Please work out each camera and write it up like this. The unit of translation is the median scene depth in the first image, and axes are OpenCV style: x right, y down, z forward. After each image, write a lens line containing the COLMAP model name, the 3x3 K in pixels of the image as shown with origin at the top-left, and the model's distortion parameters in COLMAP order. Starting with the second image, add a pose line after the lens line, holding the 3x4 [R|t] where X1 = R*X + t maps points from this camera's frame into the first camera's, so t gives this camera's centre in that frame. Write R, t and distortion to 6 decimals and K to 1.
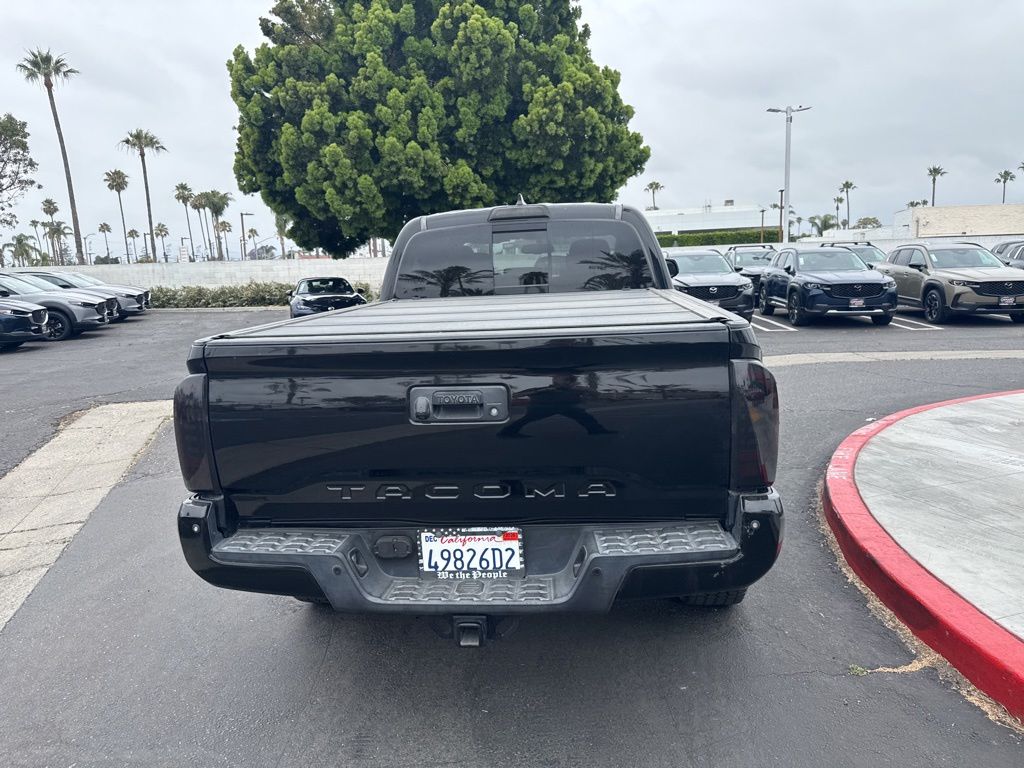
lens RADIAL K [[722.3, 0, 509.6], [0, 722.3, 380.7], [0, 0, 1]] dist [0.057146, -0.070690]
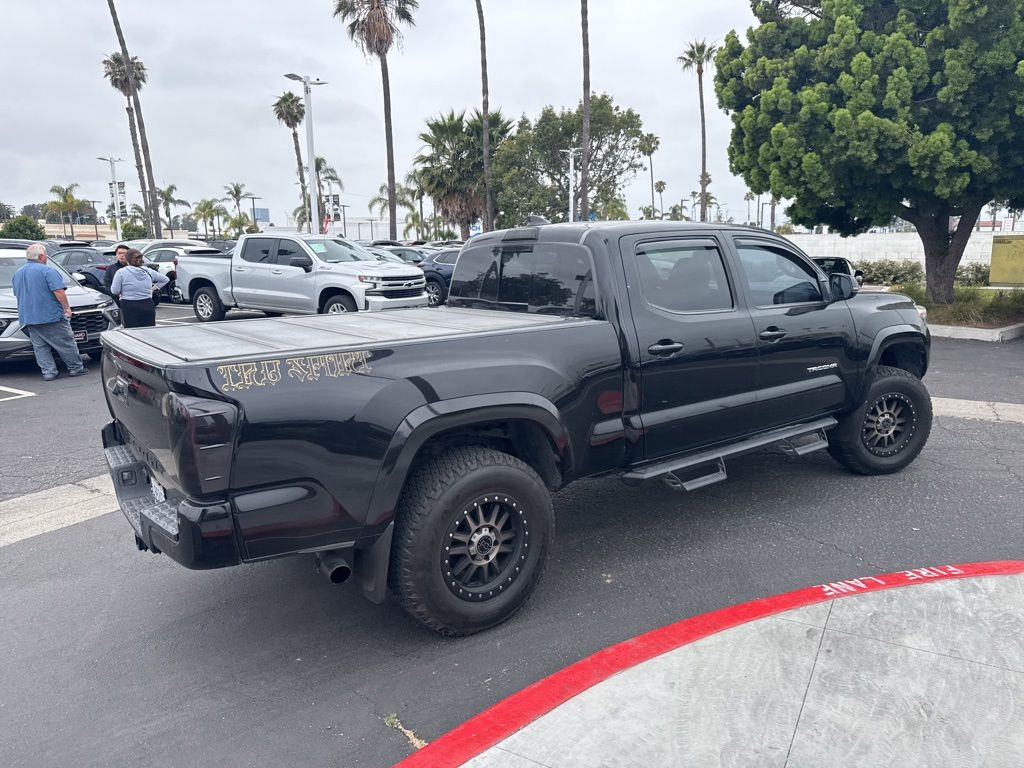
lens RADIAL K [[731.4, 0, 500.0], [0, 731.4, 371.5], [0, 0, 1]] dist [0.030733, -0.040320]
pose [[0.675061, 0.148390, -0.722685, 0.248396], [-0.125613, 0.988379, 0.085611, -0.037930], [0.726990, 0.032986, 0.685856, 0.077817]]
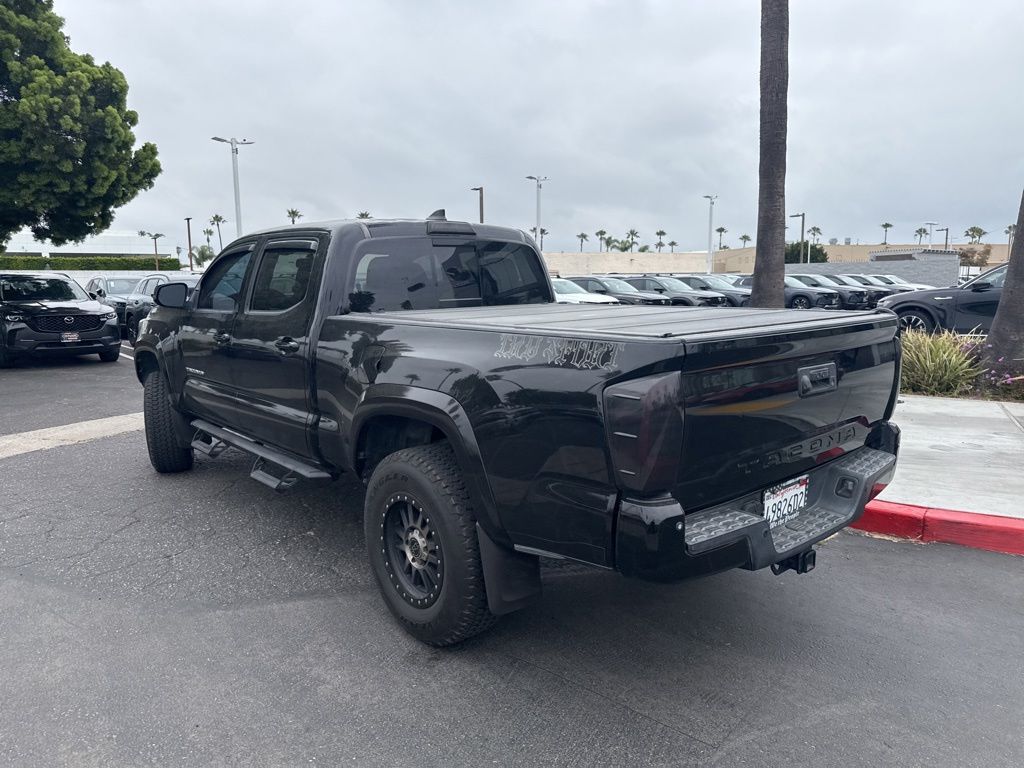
lens RADIAL K [[724.3, 0, 507.4], [0, 724.3, 386.6], [0, 0, 1]] dist [0.049986, -0.060097]
pose [[0.690298, -0.076638, 0.719455, -0.214120], [0.100842, 0.994860, 0.009219, -0.003323], [-0.716463, 0.066187, 0.694478, 0.075928]]
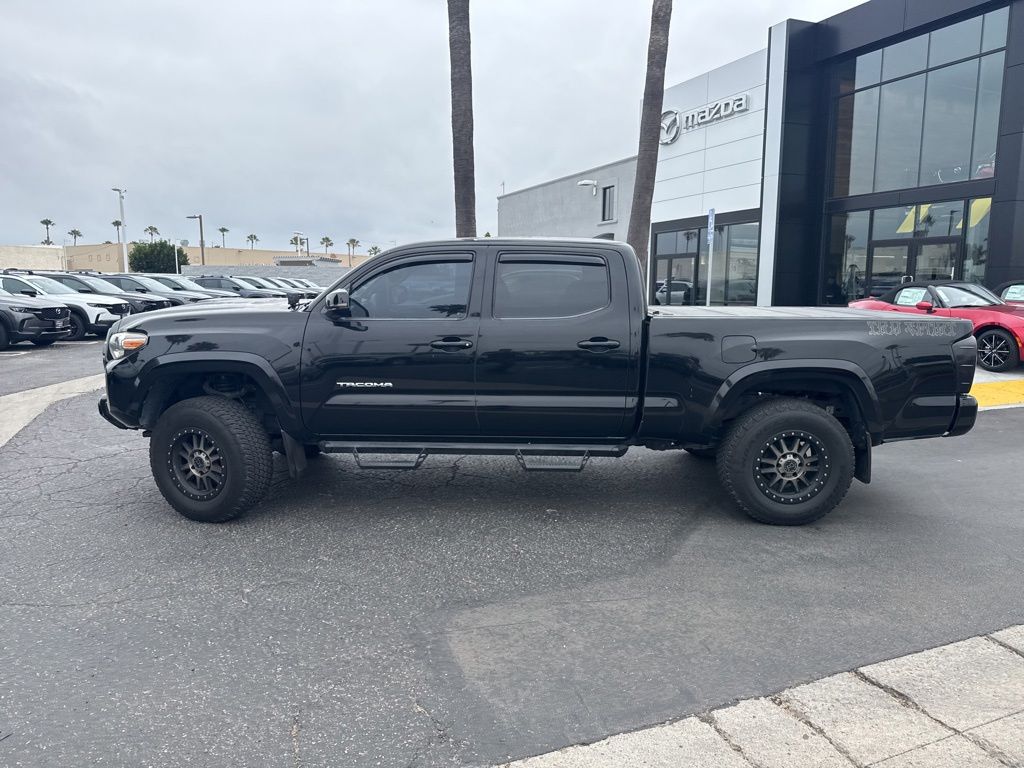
lens RADIAL K [[725.6, 0, 507.8], [0, 725.6, 389.5], [0, 0, 1]] dist [0.038449, -0.054518]
pose [[-0.097750, -0.114055, 0.988654, -0.407163], [0.153557, 0.979786, 0.128214, -0.056978], [-0.983293, 0.164347, -0.078260, 0.421431]]
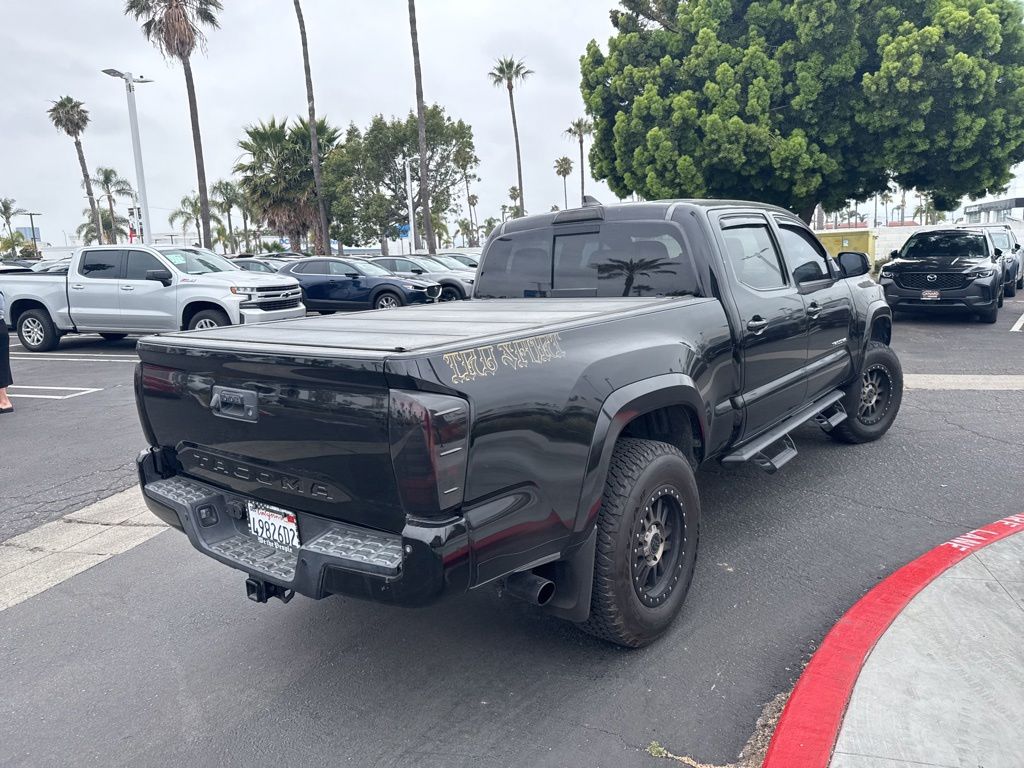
lens RADIAL K [[732.6, 0, 503.4], [0, 732.6, 374.8], [0, 0, 1]] dist [0.008721, -0.014482]
pose [[0.839470, 0.089022, -0.536064, 0.150724], [-0.074809, 0.996030, 0.048257, -0.016902], [0.538232, -0.000408, 0.842797, 0.030083]]
